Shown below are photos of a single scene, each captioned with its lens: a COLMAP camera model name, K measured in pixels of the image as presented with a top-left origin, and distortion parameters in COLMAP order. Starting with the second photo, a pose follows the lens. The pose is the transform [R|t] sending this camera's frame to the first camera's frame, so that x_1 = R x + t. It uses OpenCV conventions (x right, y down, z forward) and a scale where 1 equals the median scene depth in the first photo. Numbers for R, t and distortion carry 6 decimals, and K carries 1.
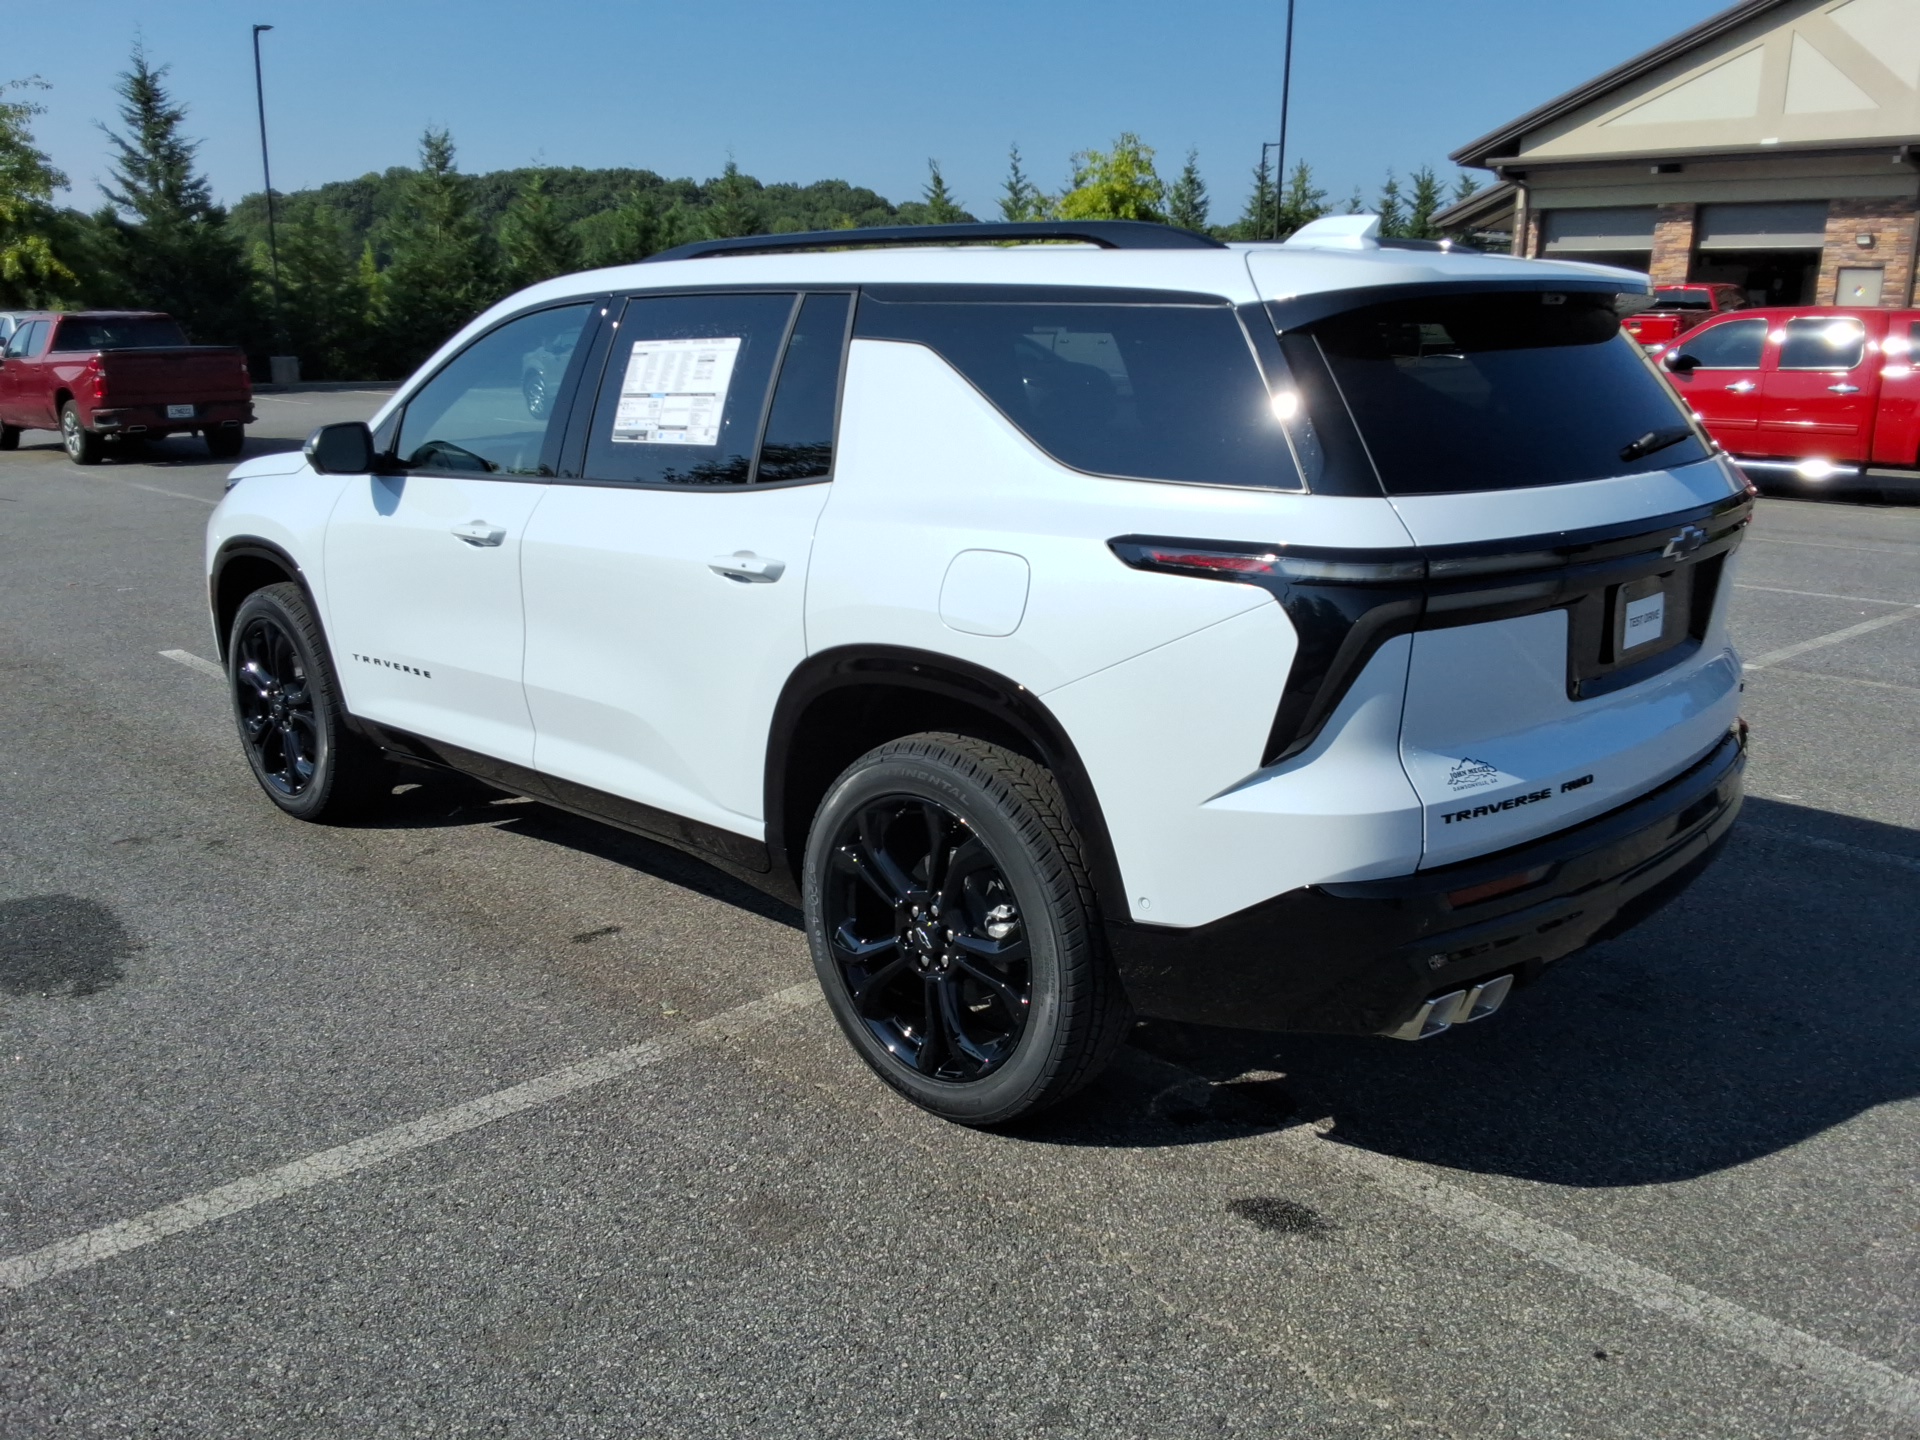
lens RADIAL K [[1543.9, 0, 965.7], [0, 1543.9, 703.8], [0, 0, 1]] dist [0.099178, -0.145765]
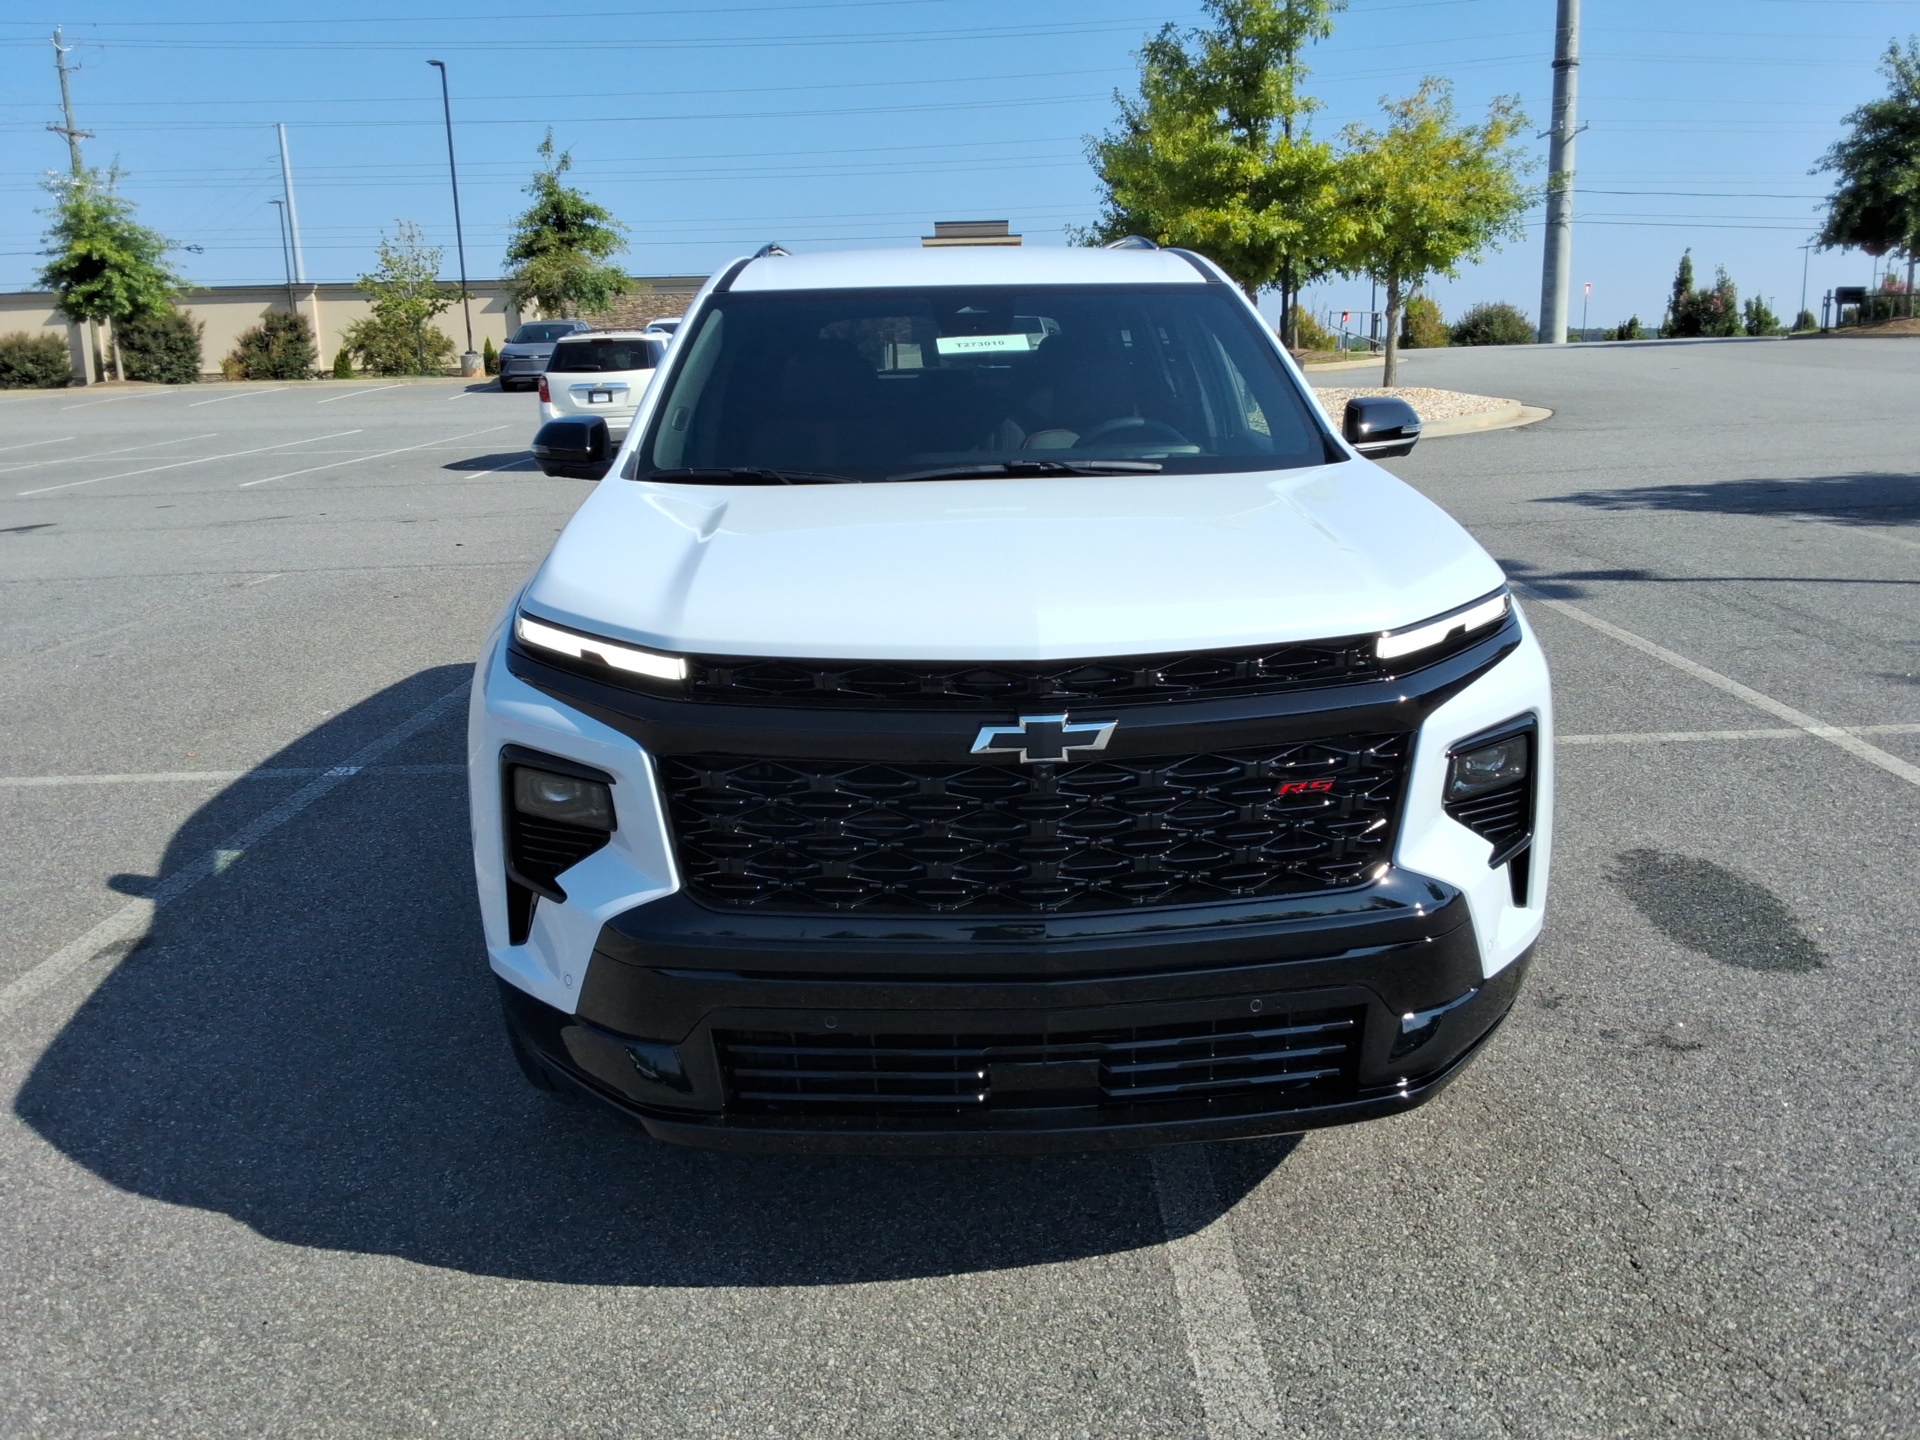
lens RADIAL K [[1543.9, 0, 971.9], [0, 1543.9, 701.8], [0, 0, 1]] dist [0.099178, -0.145765]
pose [[-0.727603, -0.132079, 0.673164, -0.104866], [0.187236, 0.905796, 0.380100, -0.049576], [-0.659952, 0.402602, -0.634330, 0.220029]]
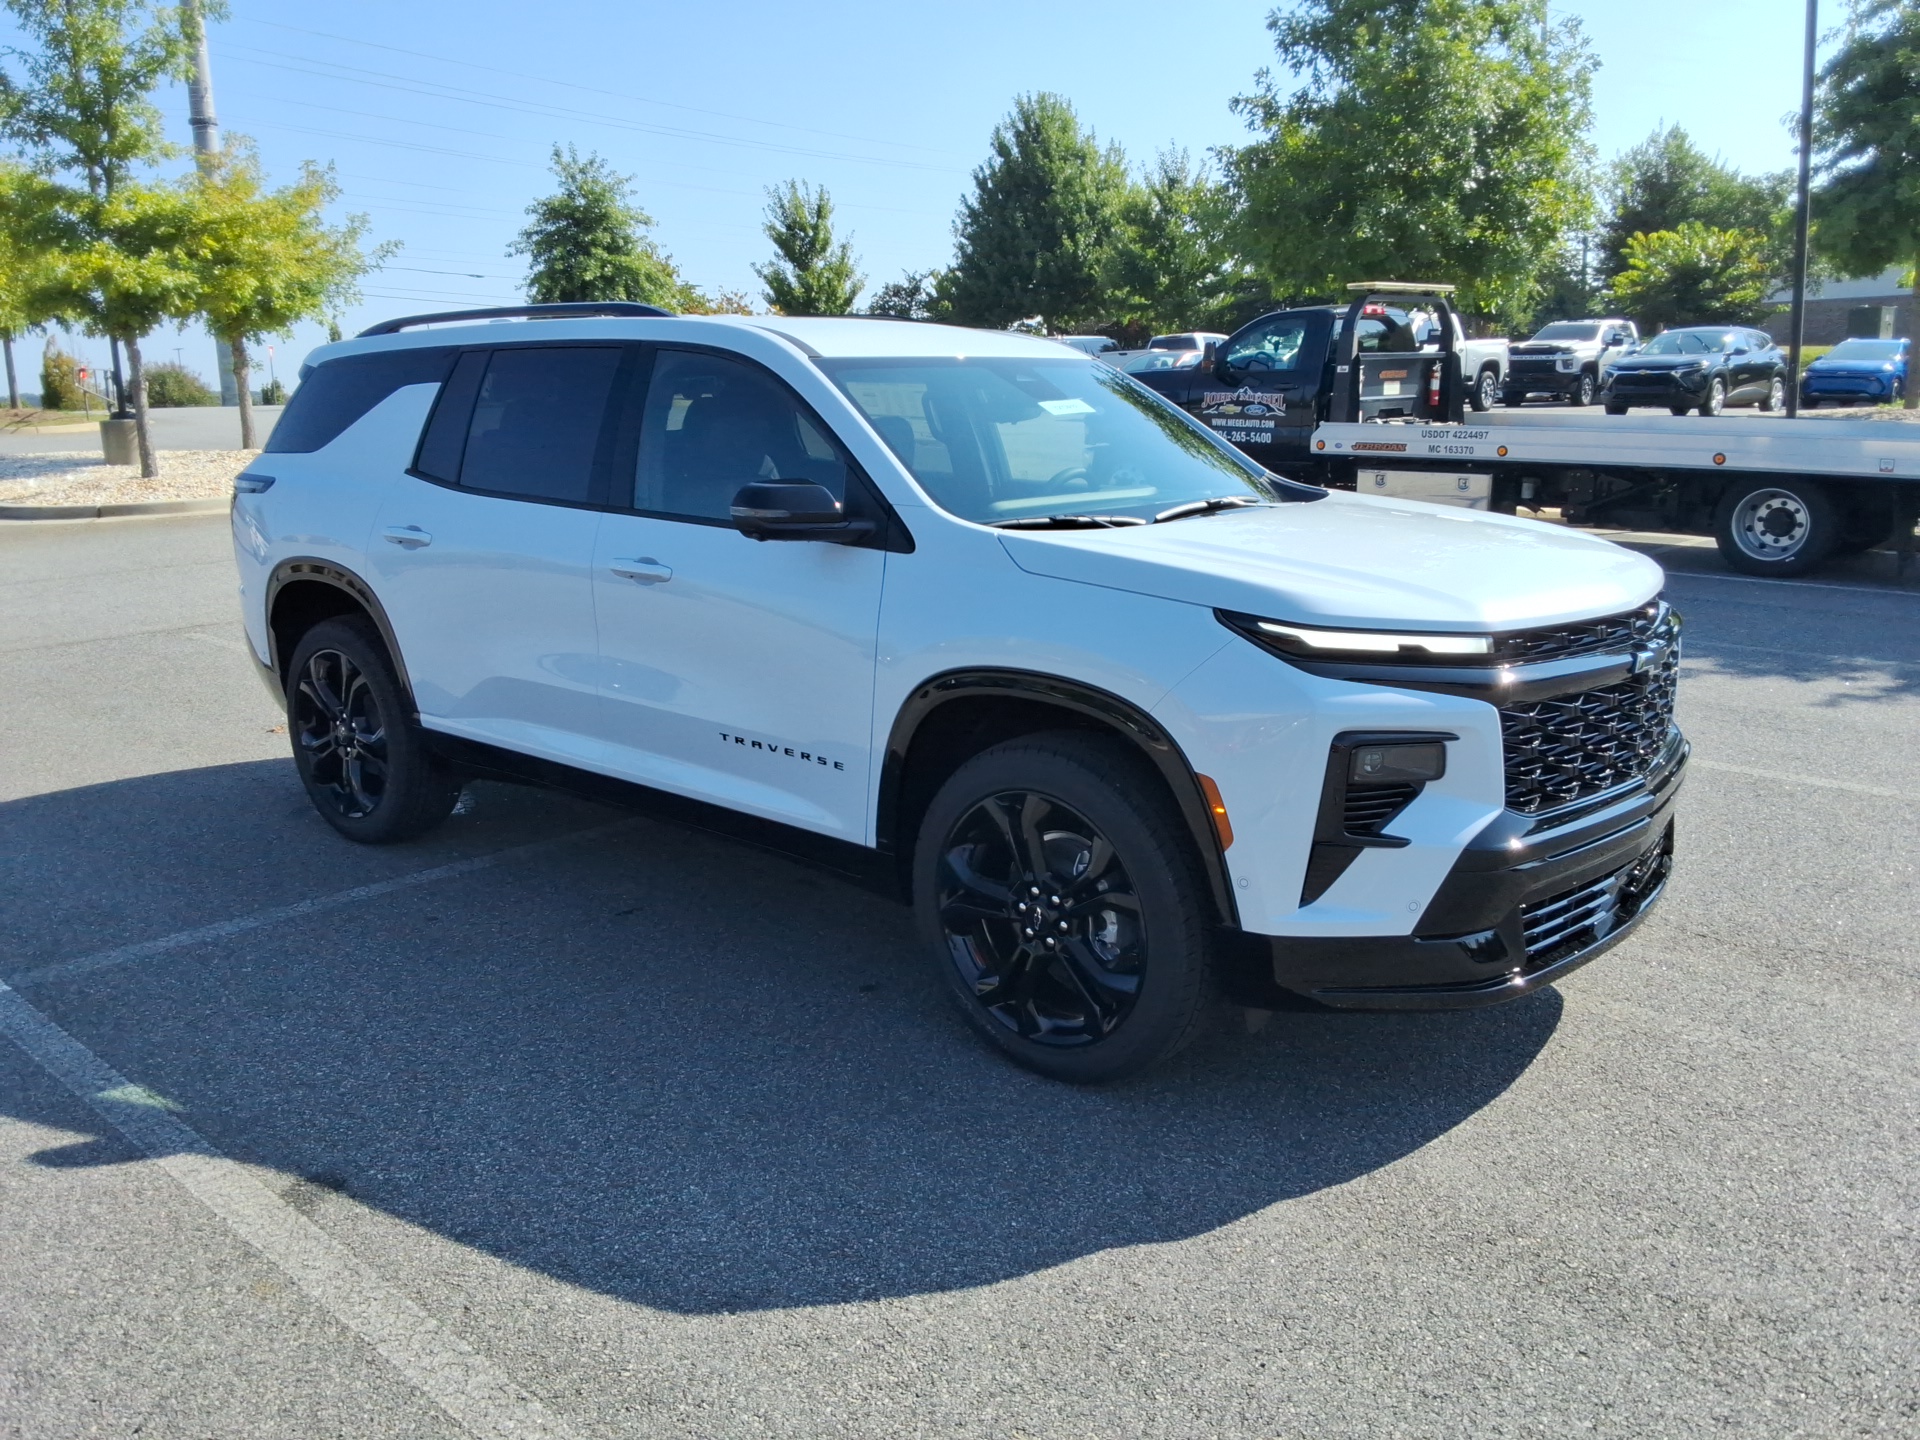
lens RADIAL K [[1543.9, 0, 967.6], [0, 1543.9, 710.5], [0, 0, 1]] dist [0.099178, -0.145765]
pose [[-0.997207, 0.033332, -0.066834, -0.015533], [0.001236, 0.902126, 0.431470, -0.063165], [0.074675, 0.430182, -0.899648, 0.265358]]
